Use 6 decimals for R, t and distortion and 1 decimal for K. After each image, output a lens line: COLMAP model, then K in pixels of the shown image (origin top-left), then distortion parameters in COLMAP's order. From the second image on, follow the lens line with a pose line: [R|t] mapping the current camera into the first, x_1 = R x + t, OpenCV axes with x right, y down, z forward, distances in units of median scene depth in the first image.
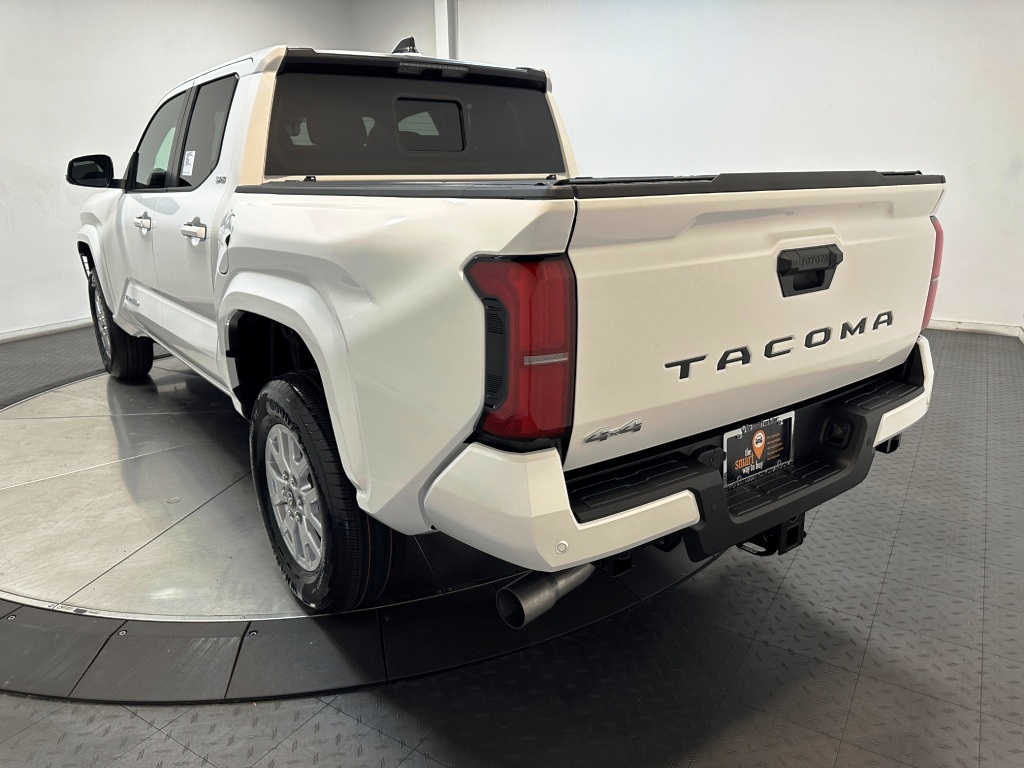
lens RADIAL K [[741.9, 0, 512.0], [0, 741.9, 384.0], [0, 0, 1]] dist [0.045057, -0.076654]
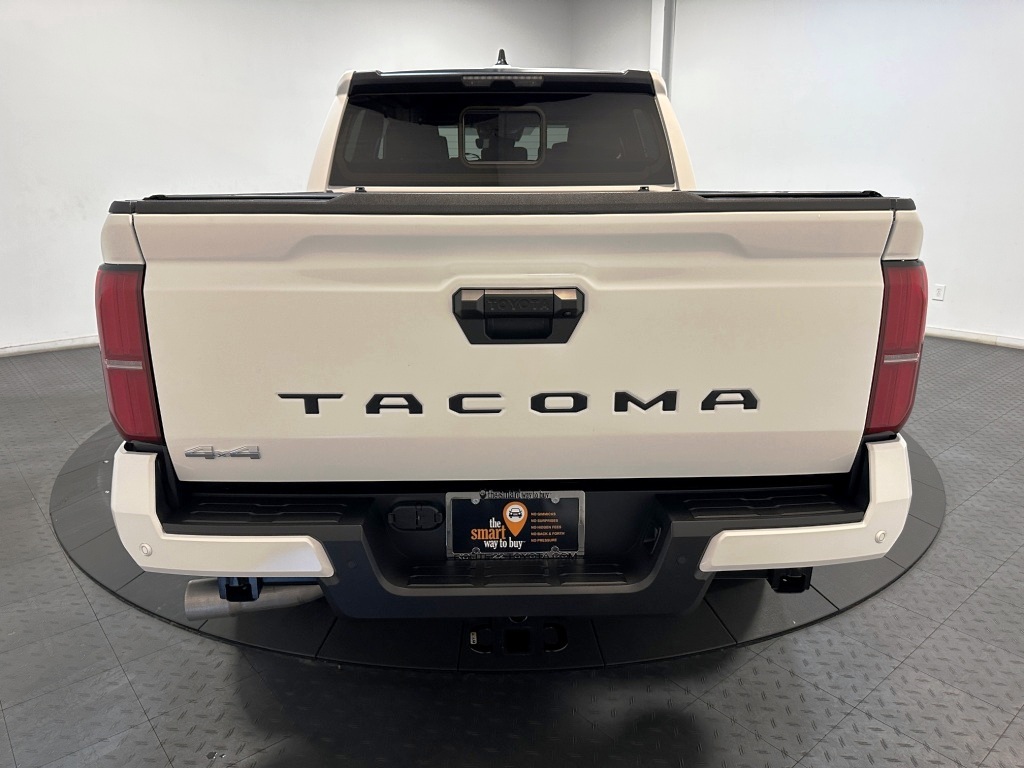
lens RADIAL K [[716.7, 0, 507.5], [0, 716.7, 373.5], [0, 0, 1]] dist [0.155936, -0.317090]
pose [[0.810382, 0.159243, -0.563847, 0.750565], [-0.167059, 0.985209, 0.038143, -0.106735], [0.561581, 0.063285, 0.824998, 0.324526]]
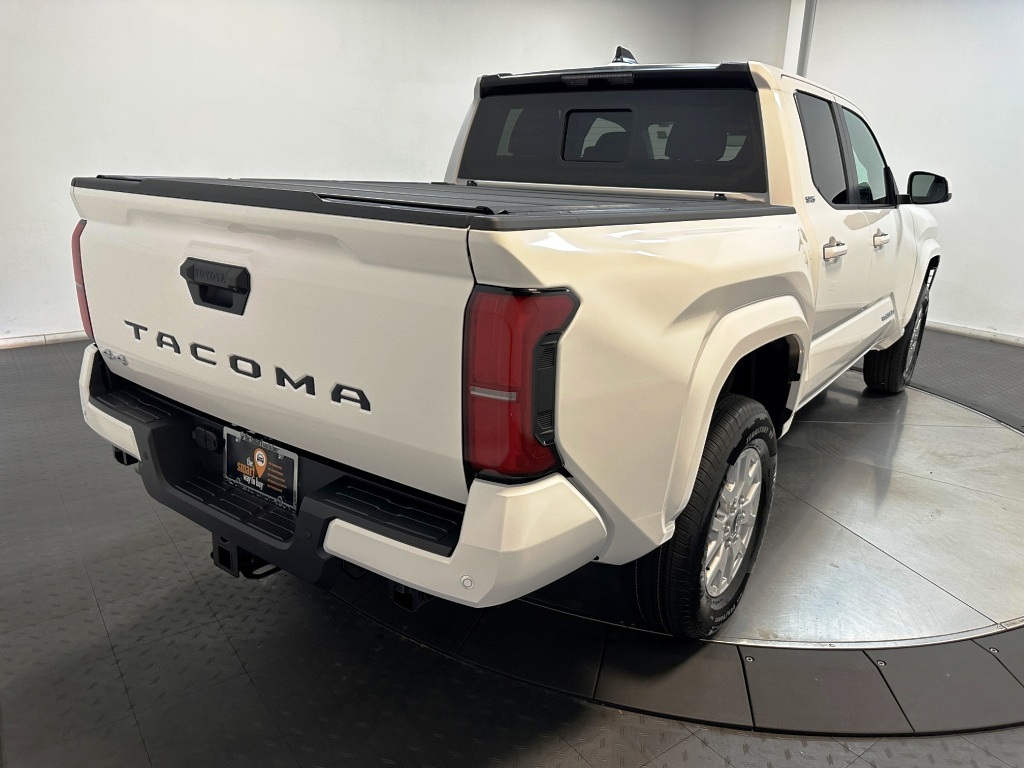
lens RADIAL K [[716.7, 0, 507.5], [0, 716.7, 373.5], [0, 0, 1]] dist [0.155936, -0.317090]
pose [[0.287774, 0.287944, -0.913386, 1.255044], [-0.304447, 0.931762, 0.197817, -0.312293], [0.908019, 0.221151, 0.355801, 0.930094]]
